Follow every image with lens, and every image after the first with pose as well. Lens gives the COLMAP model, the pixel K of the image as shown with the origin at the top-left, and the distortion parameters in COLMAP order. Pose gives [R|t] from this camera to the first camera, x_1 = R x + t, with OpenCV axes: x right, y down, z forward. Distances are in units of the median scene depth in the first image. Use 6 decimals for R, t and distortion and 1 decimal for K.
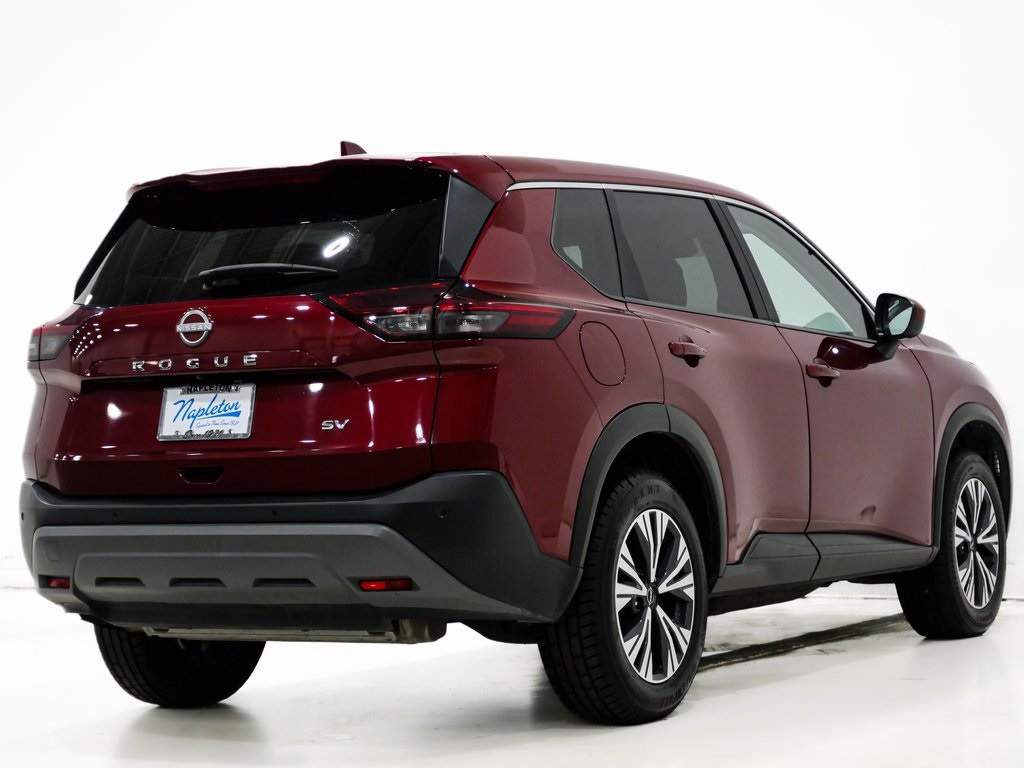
lens RADIAL K [[2661.7, 0, 512.0], [0, 2661.7, 384.0], [0, 0, 1]] dist [-0.013015, -0.108897]
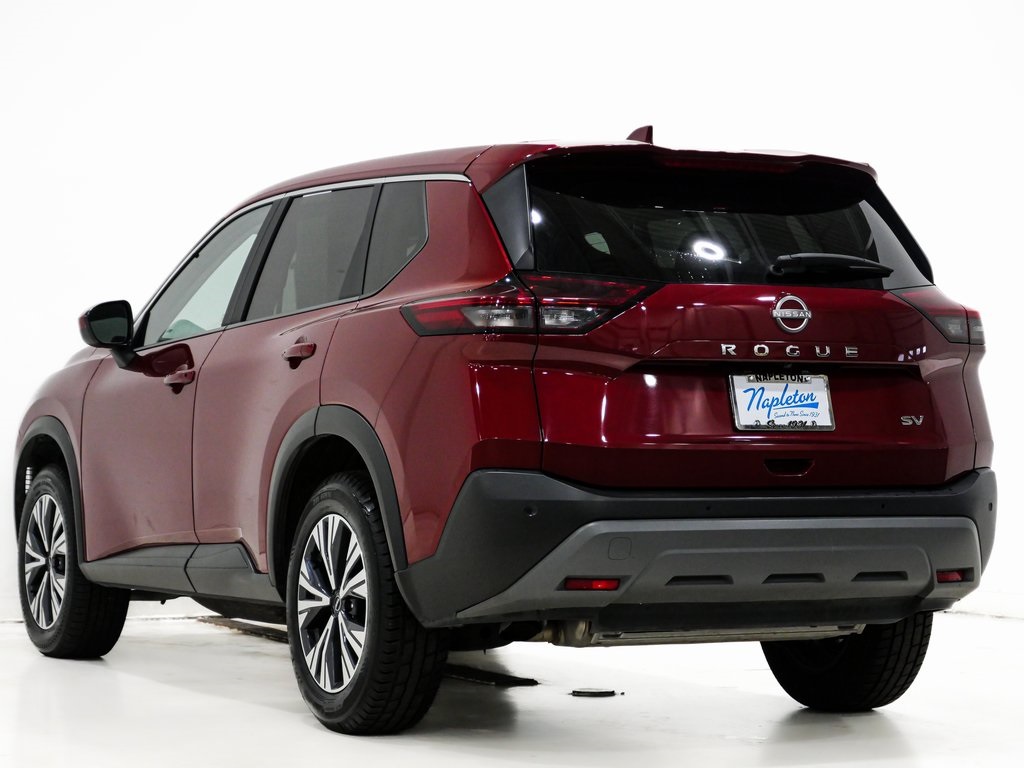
lens RADIAL K [[2590.6, 0, 512.0], [0, 2590.6, 384.0], [0, 0, 1]] dist [0.045728, 0.463636]
pose [[0.542758, 0.049359, 0.838437, -0.957767], [-0.035534, 0.998727, -0.035792, 0.041250], [-0.839137, -0.010367, 0.543821, 0.573119]]
